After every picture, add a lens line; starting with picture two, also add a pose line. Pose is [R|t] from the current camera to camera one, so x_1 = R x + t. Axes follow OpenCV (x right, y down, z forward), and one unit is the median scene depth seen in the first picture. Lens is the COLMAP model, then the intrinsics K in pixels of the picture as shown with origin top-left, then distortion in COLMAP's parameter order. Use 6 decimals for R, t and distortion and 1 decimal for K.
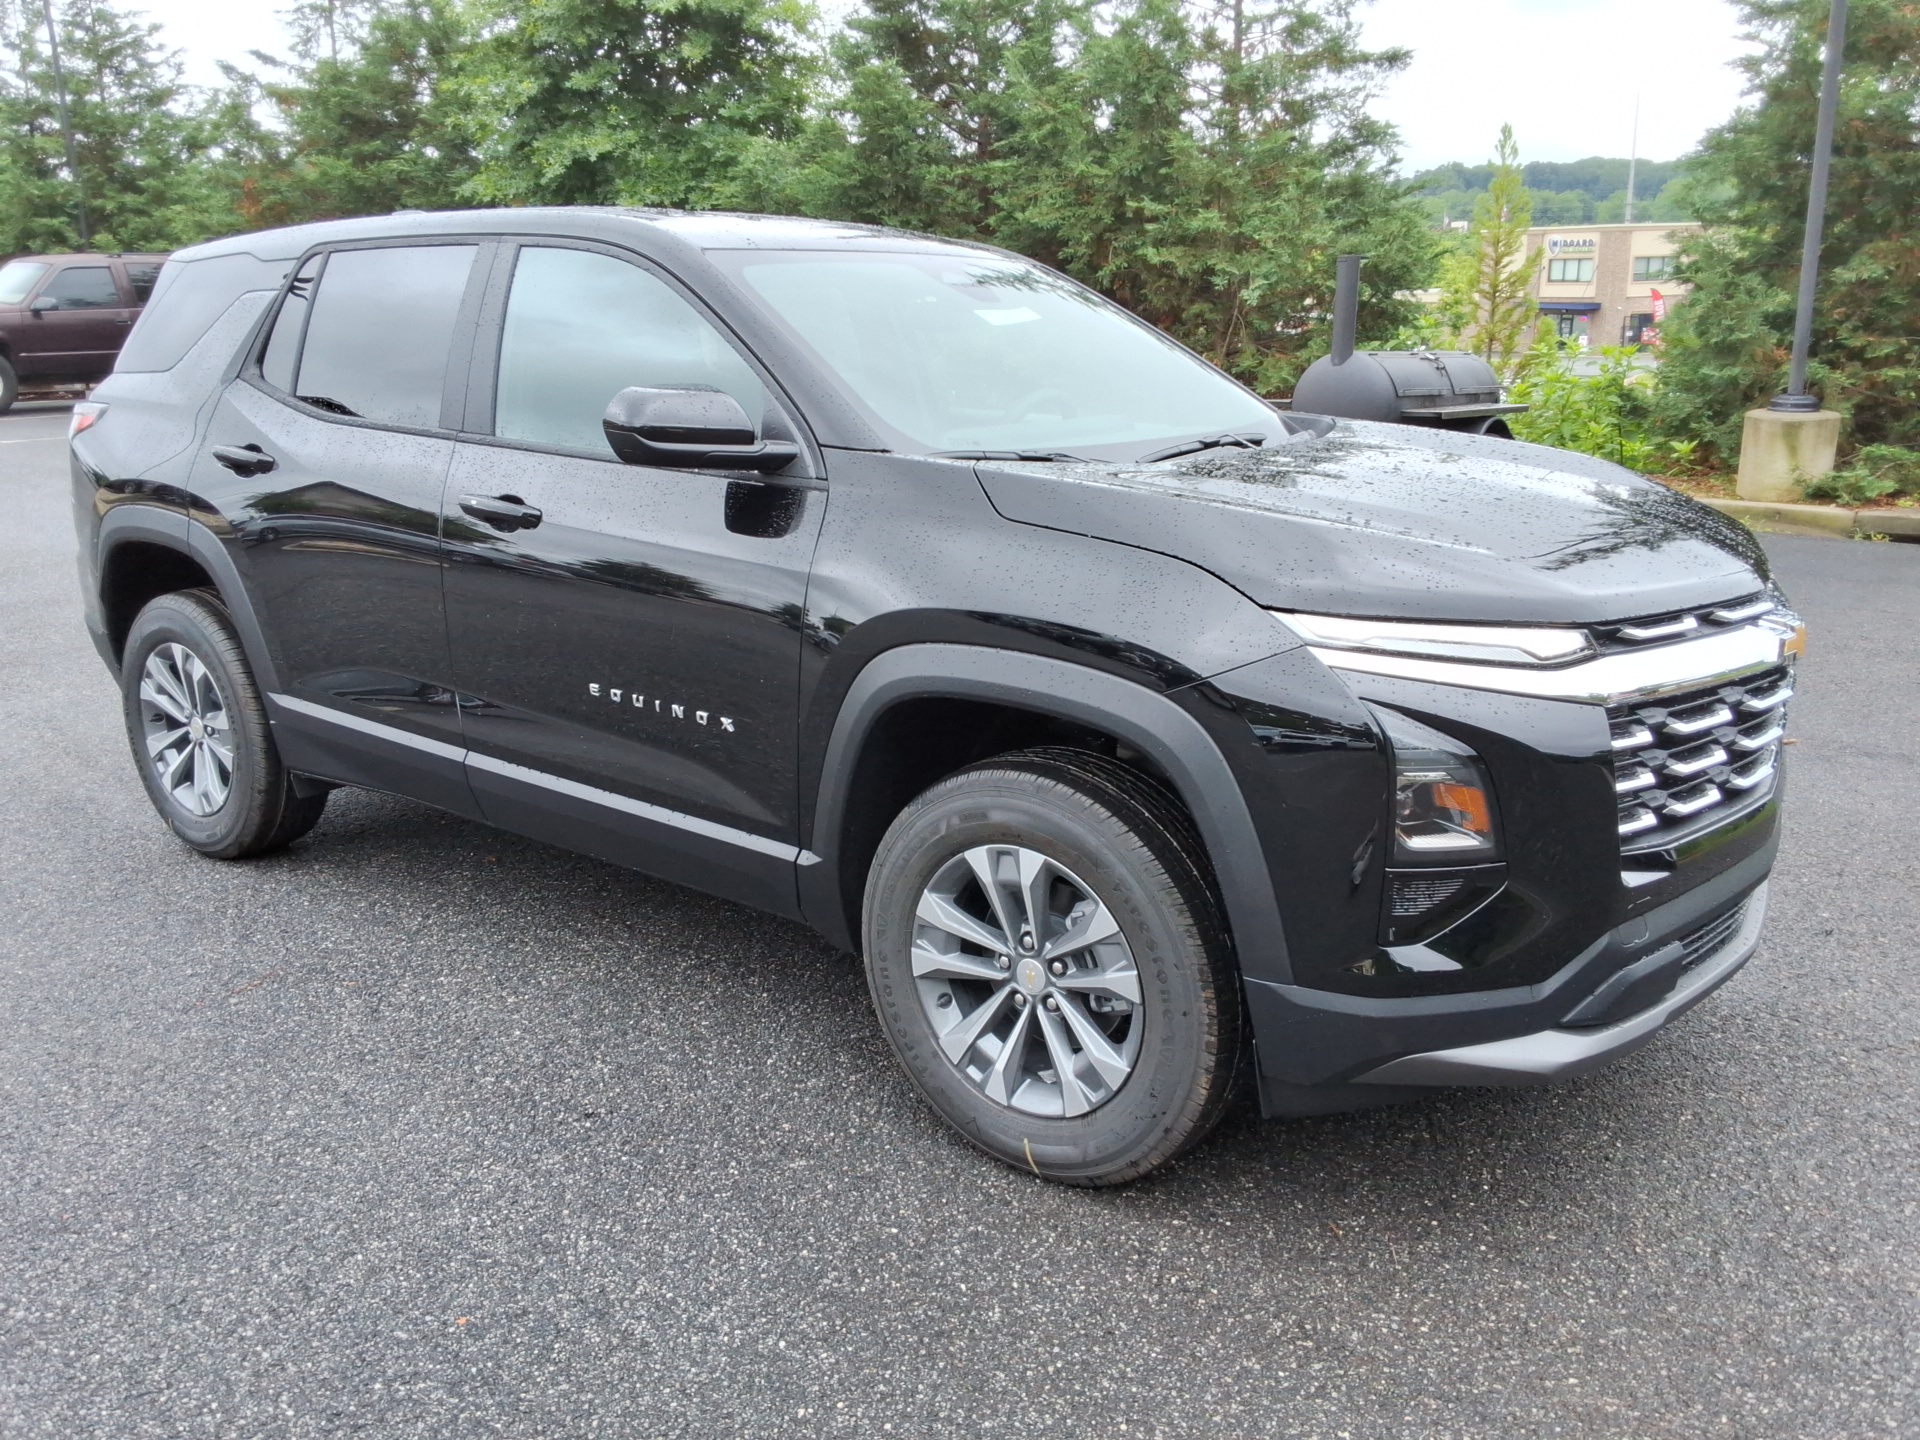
lens RADIAL K [[1538.0, 0, 975.5], [0, 1538.0, 705.7], [0, 0, 1]] dist [0.098986, -0.152010]
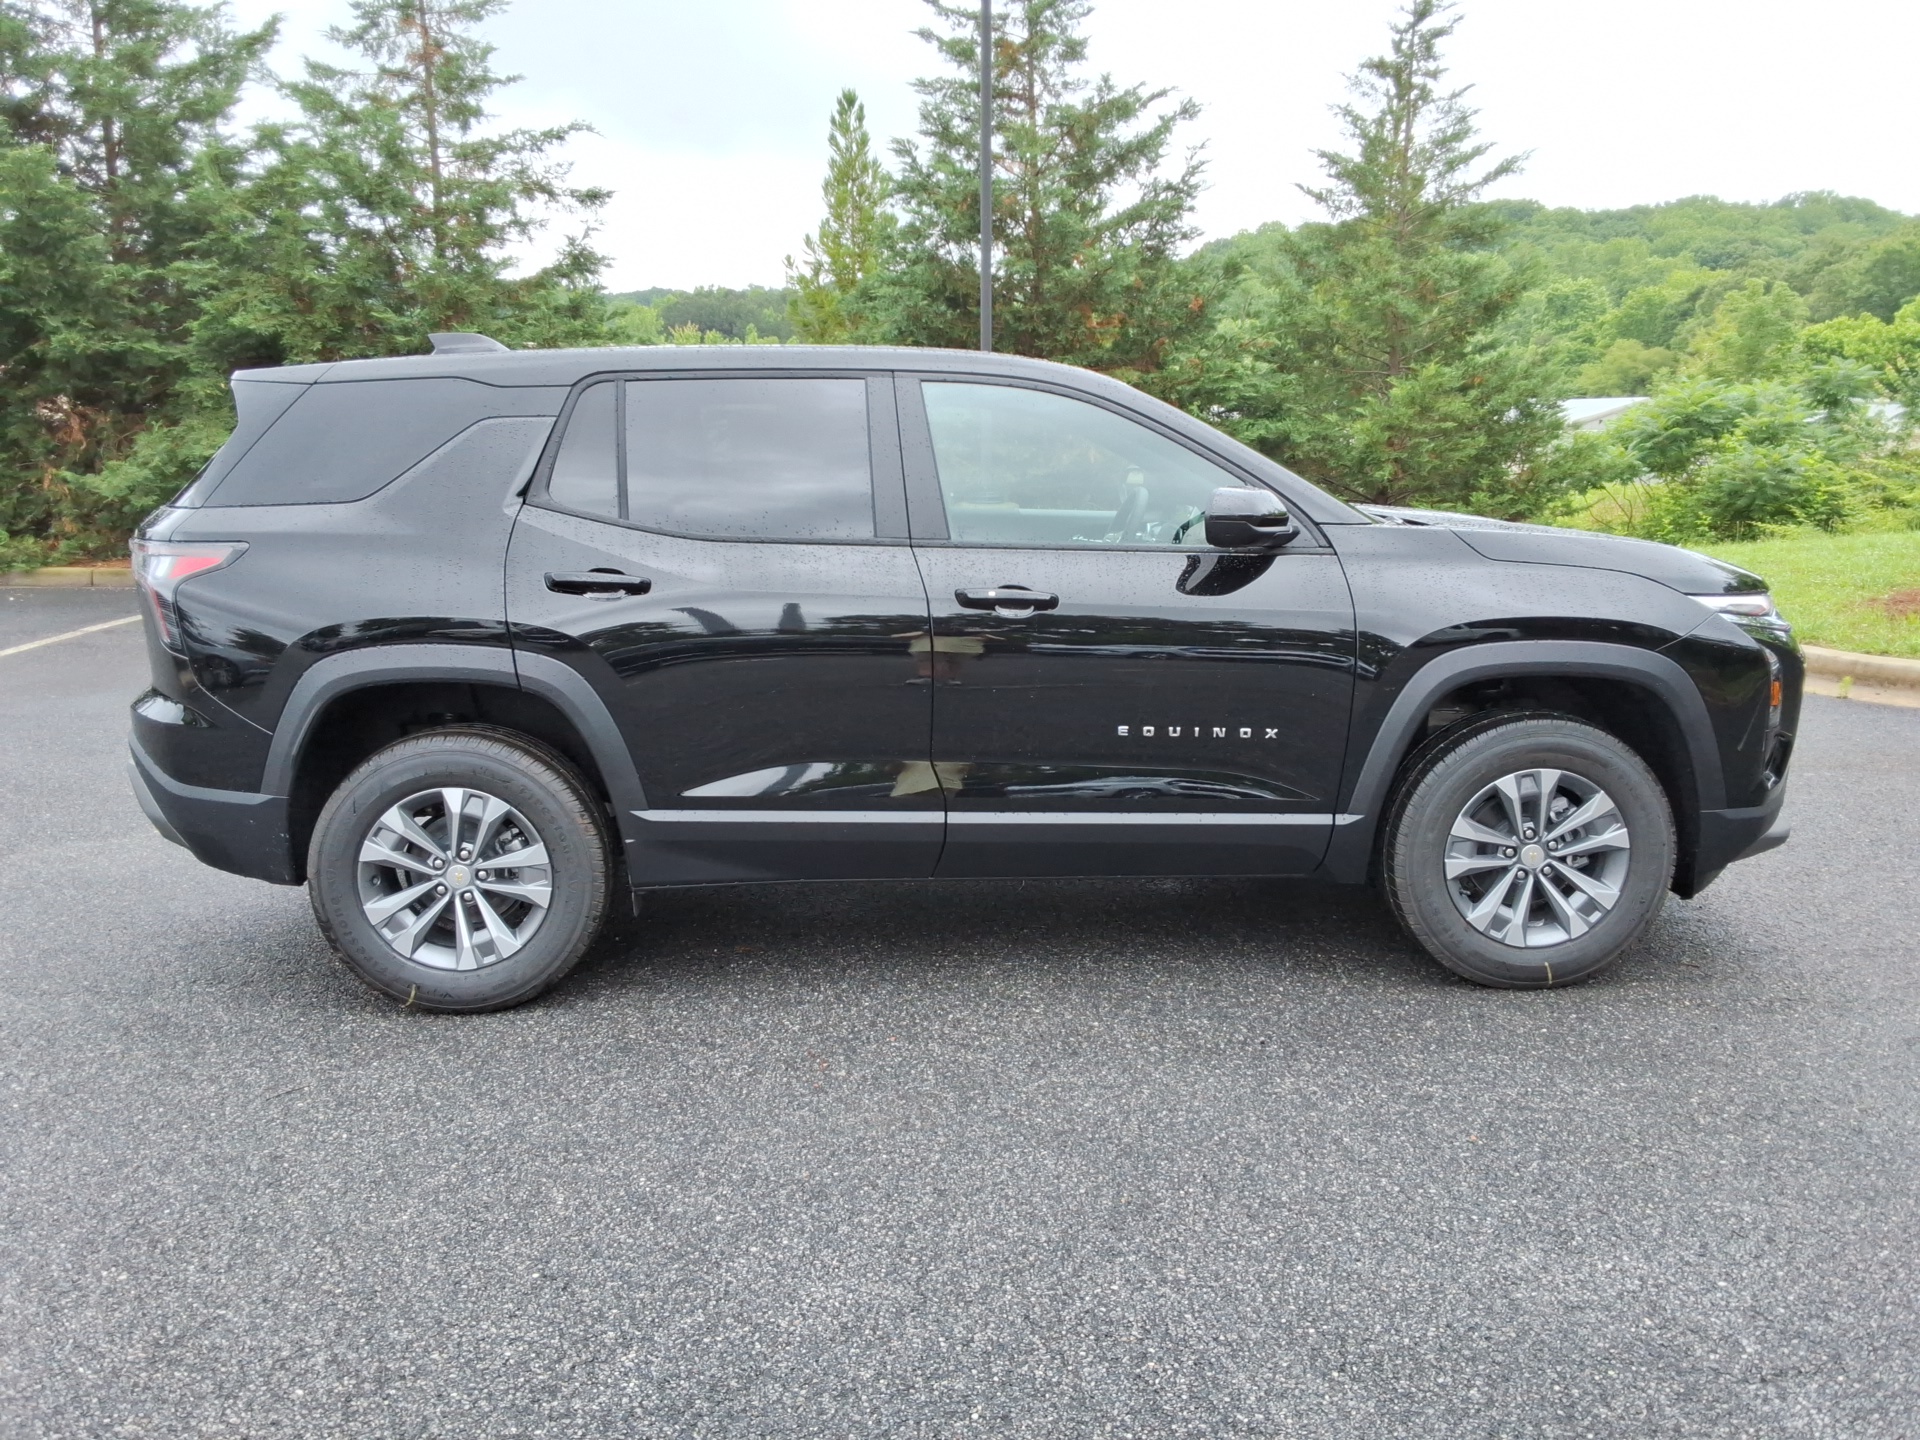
lens RADIAL K [[1531.8, 0, 979.6], [0, 1531.8, 704.8], [0, 0, 1]] dist [0.130334, -0.220051]
pose [[0.772594, -0.116473, 0.624125, -1.137374], [0.158508, 0.987285, -0.011969, -0.035485], [-0.614795, 0.108176, 0.781233, 0.100458]]
